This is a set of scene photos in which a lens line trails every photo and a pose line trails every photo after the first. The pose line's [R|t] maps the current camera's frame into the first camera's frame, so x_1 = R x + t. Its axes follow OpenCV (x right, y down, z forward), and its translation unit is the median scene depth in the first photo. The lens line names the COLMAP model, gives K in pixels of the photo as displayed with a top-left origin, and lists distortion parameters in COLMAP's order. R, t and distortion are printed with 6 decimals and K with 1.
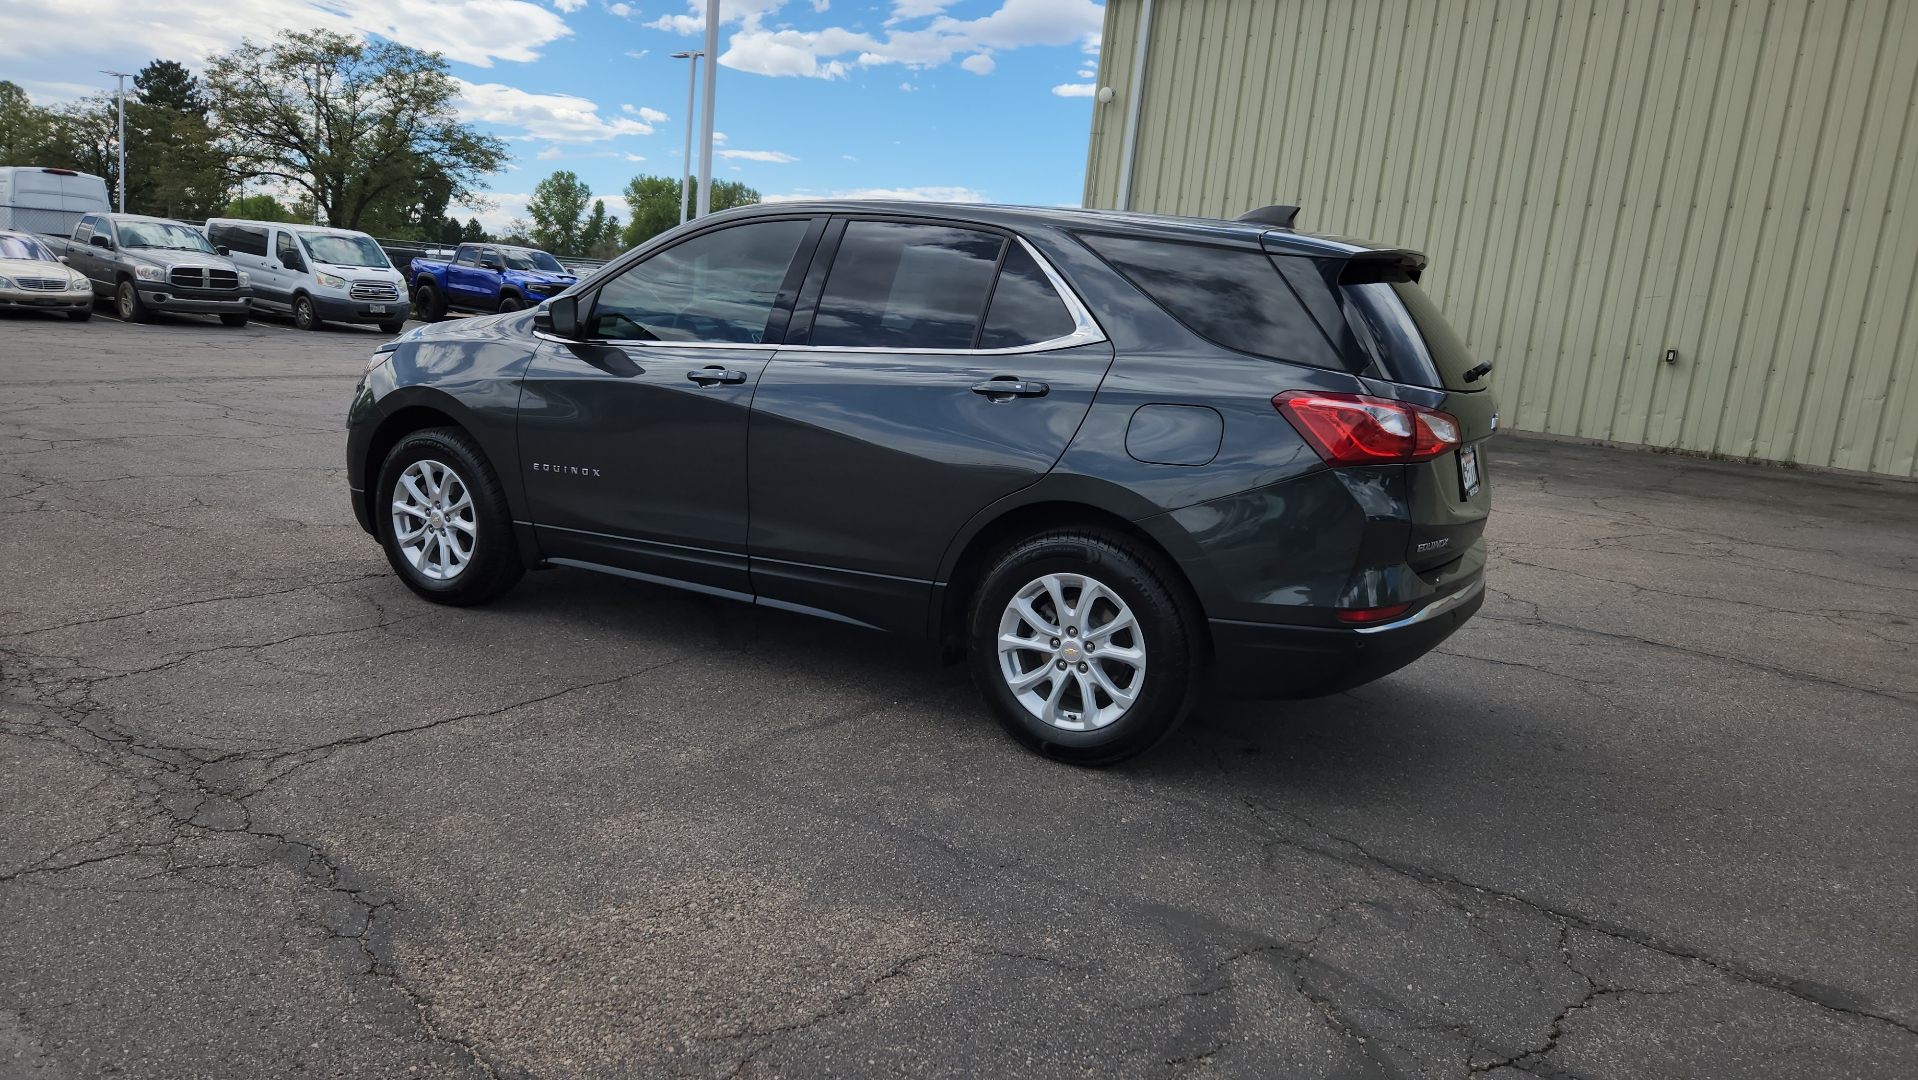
lens RADIAL K [[1281.6, 0, 943.1], [0, 1281.6, 543.0], [0, 0, 1]] dist [0.065553, -0.051224]
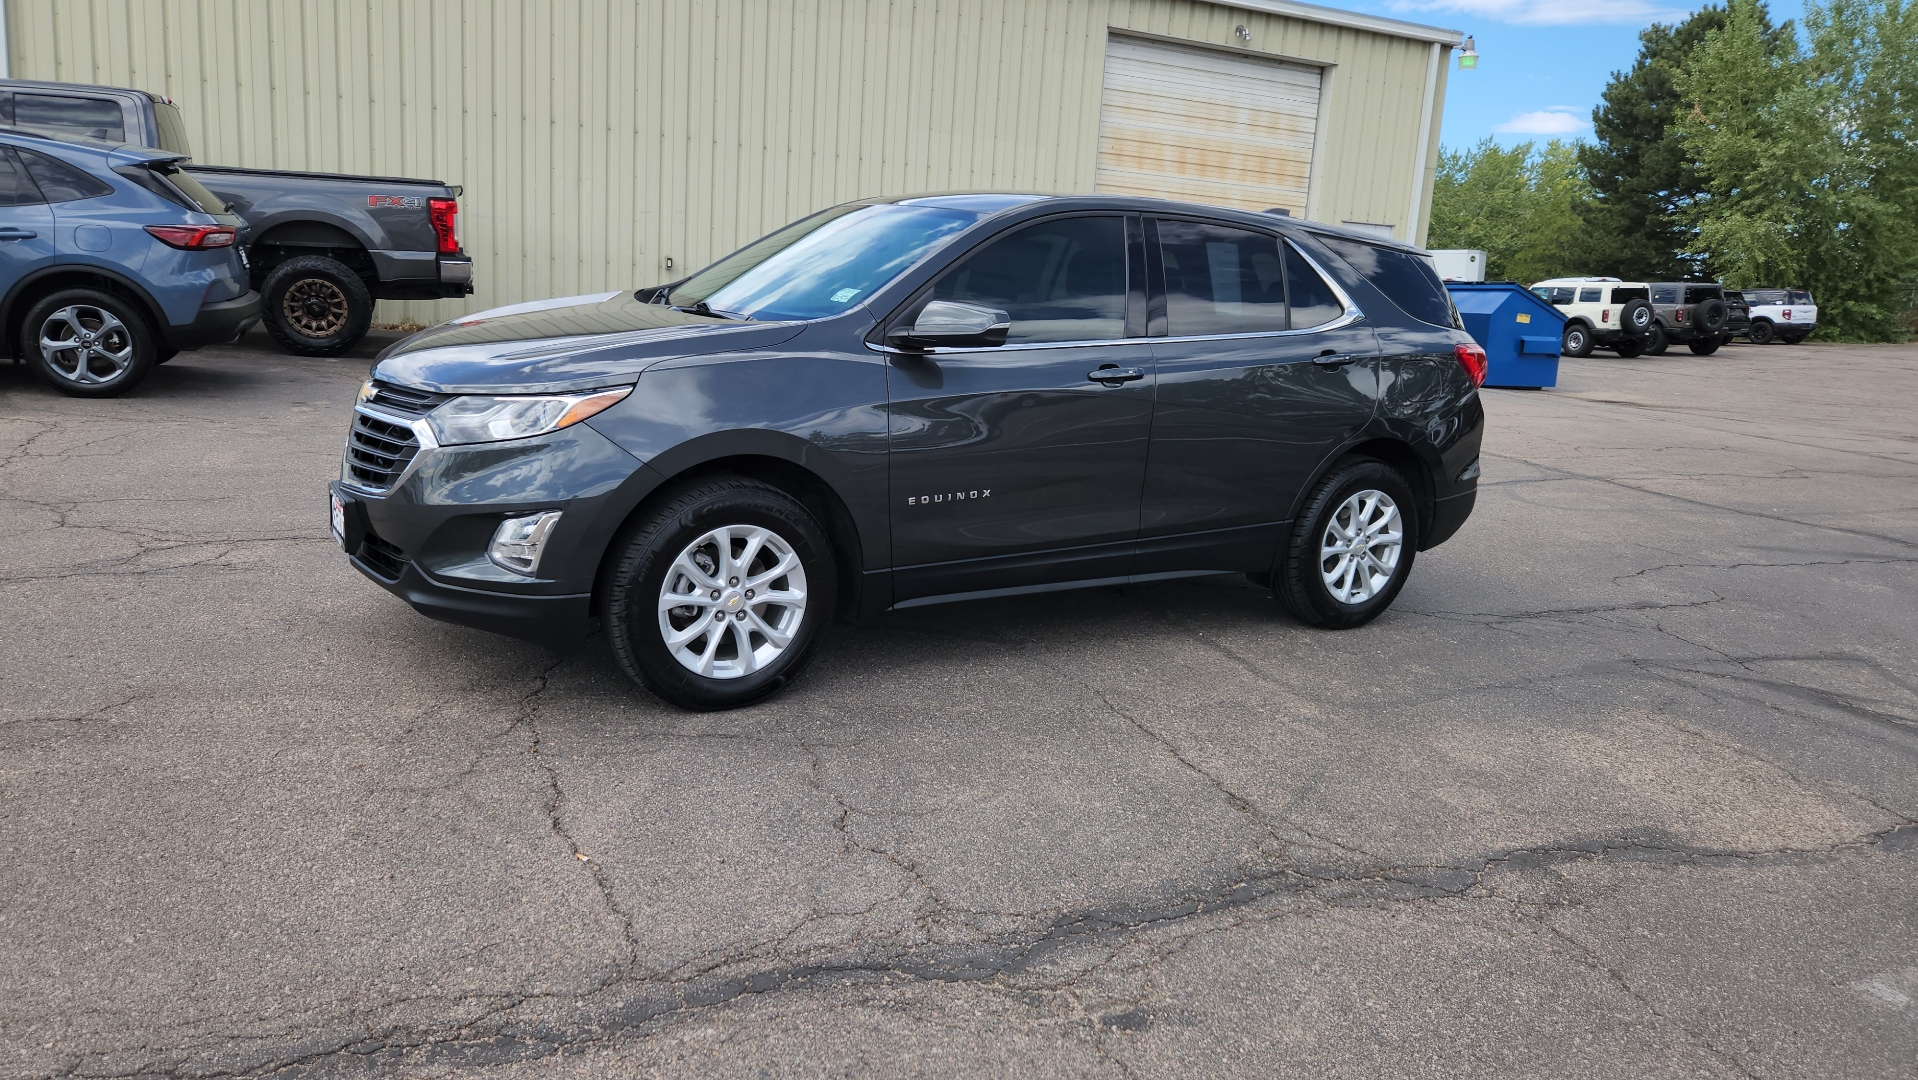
lens RADIAL K [[1275.1, 0, 913.9], [0, 1275.1, 534.0], [0, 0, 1]] dist [0.068134, -0.050925]
pose [[0.492434, -0.213889, 0.843659, -1.041839], [0.137304, 0.976286, 0.167371, -0.180866], [-0.859451, 0.033419, 0.510125, 0.570397]]
